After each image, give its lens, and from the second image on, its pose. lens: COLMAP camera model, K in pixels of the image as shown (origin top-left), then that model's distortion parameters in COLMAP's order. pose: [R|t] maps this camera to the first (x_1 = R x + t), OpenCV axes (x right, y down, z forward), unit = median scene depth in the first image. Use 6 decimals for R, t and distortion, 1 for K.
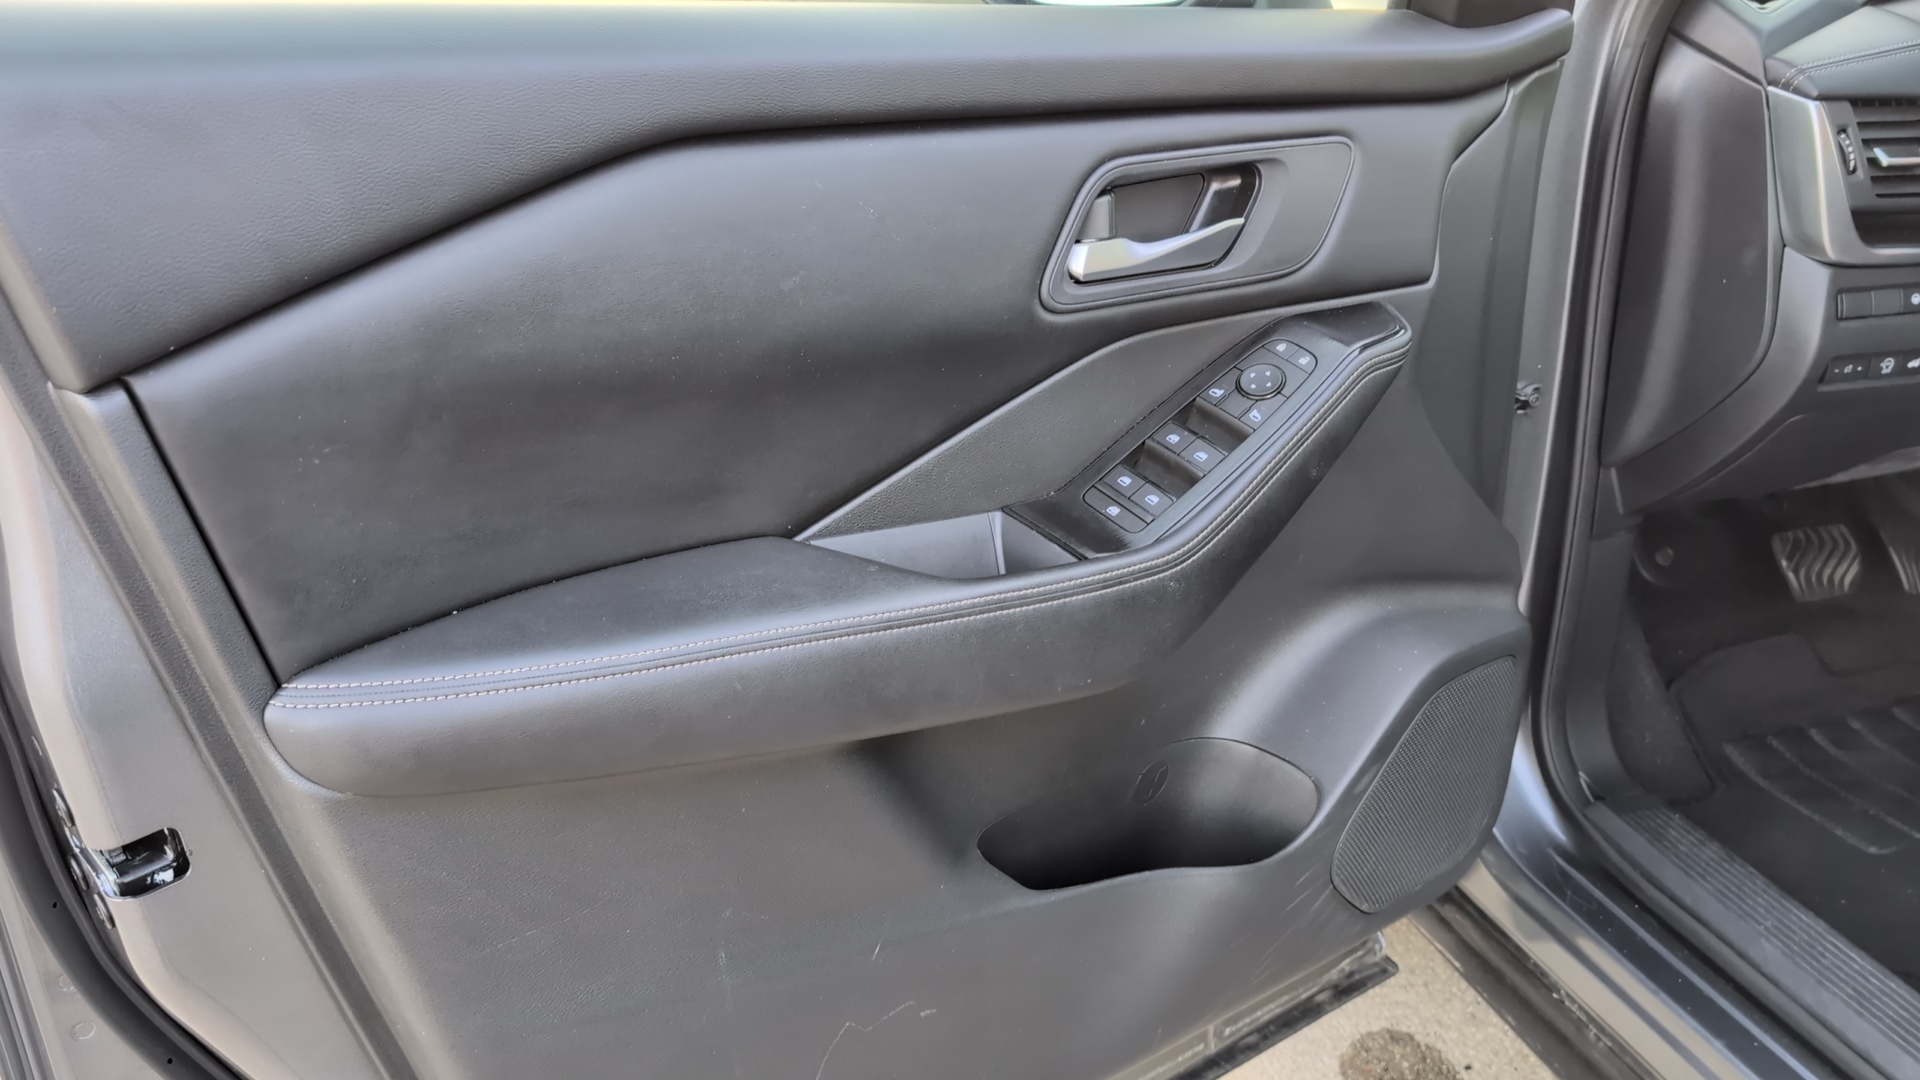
lens RADIAL K [[1662.8, 0, 960.0], [0, 1662.8, 540.0], [0, 0, 1]] dist [0.034990, -0.010760]
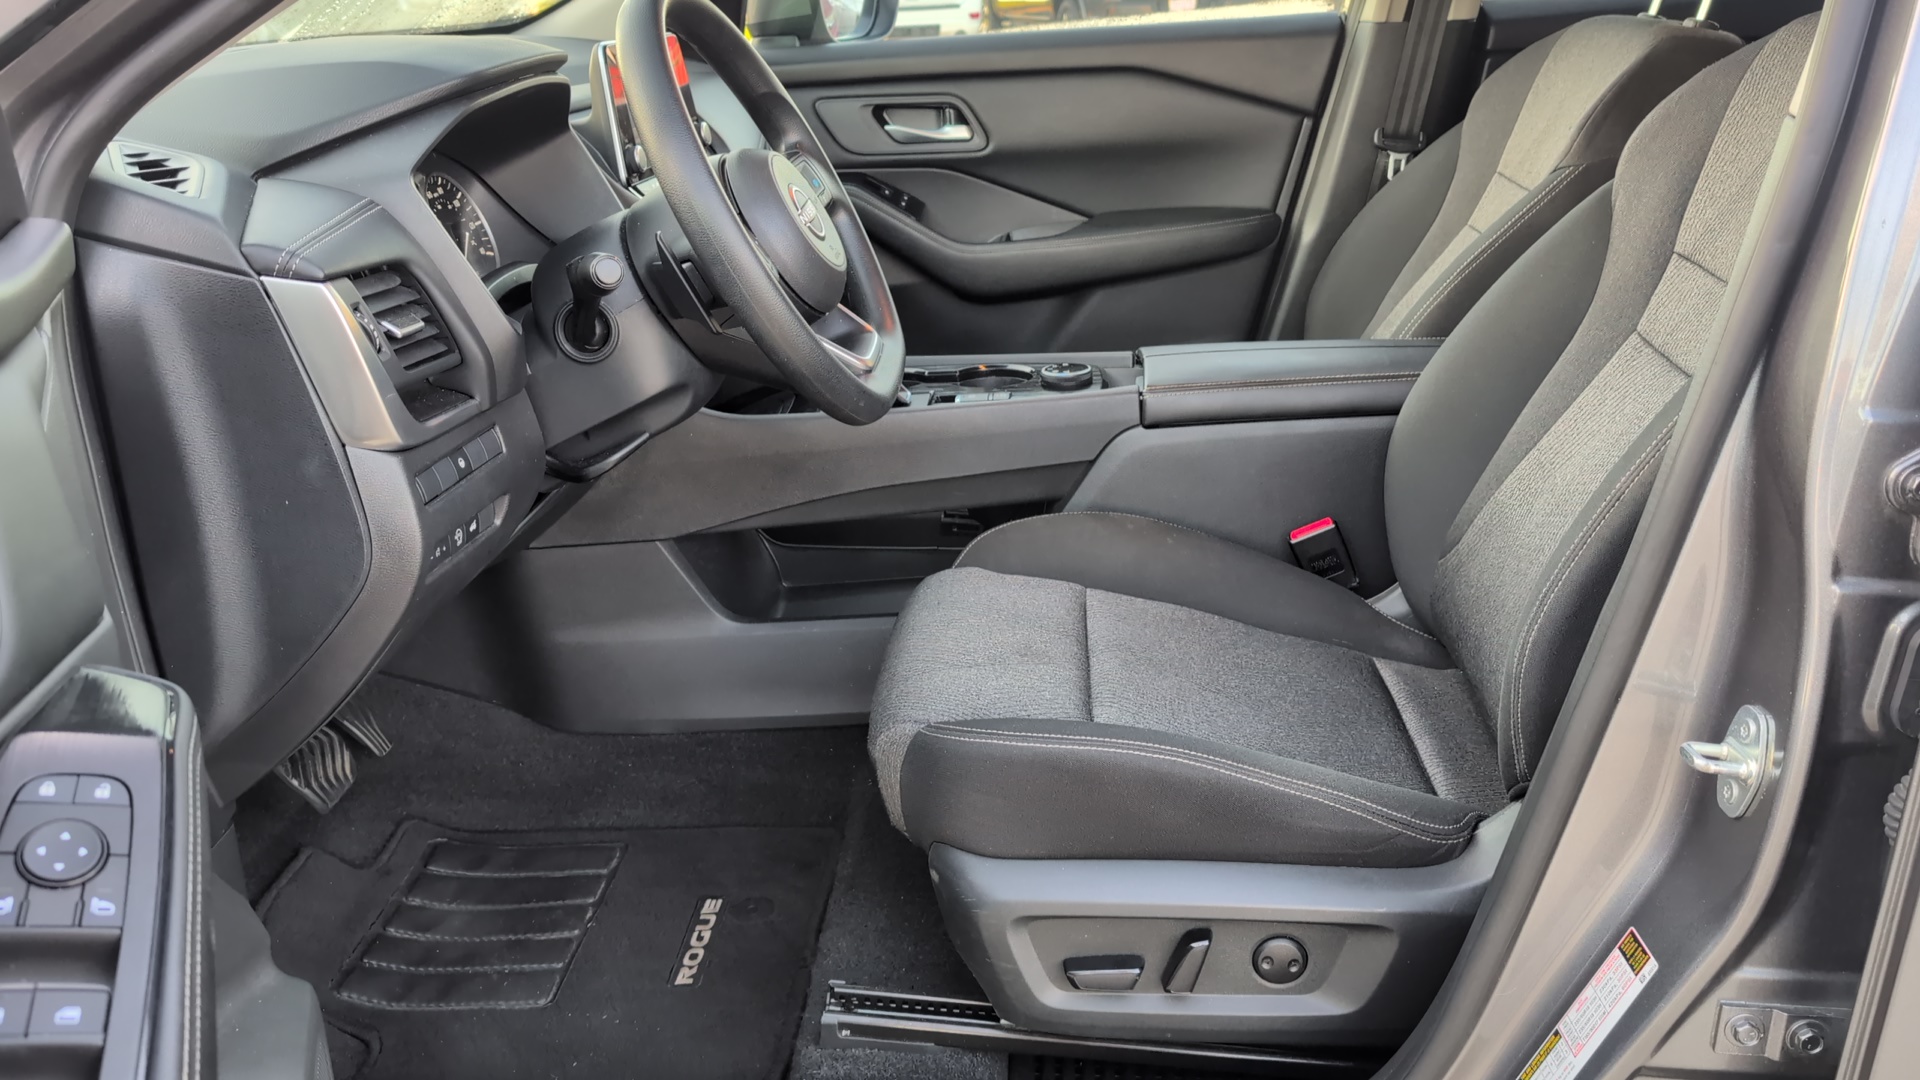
lens RADIAL K [[1662.8, 0, 960.0], [0, 1662.8, 540.0], [0, 0, 1]] dist [0.034990, -0.010760]
pose [[0.379067, -0.307540, 0.872770, -0.154873], [0.395206, 0.906621, 0.147819, -0.129004], [-0.836732, 0.288891, 0.465211, 0.334083]]
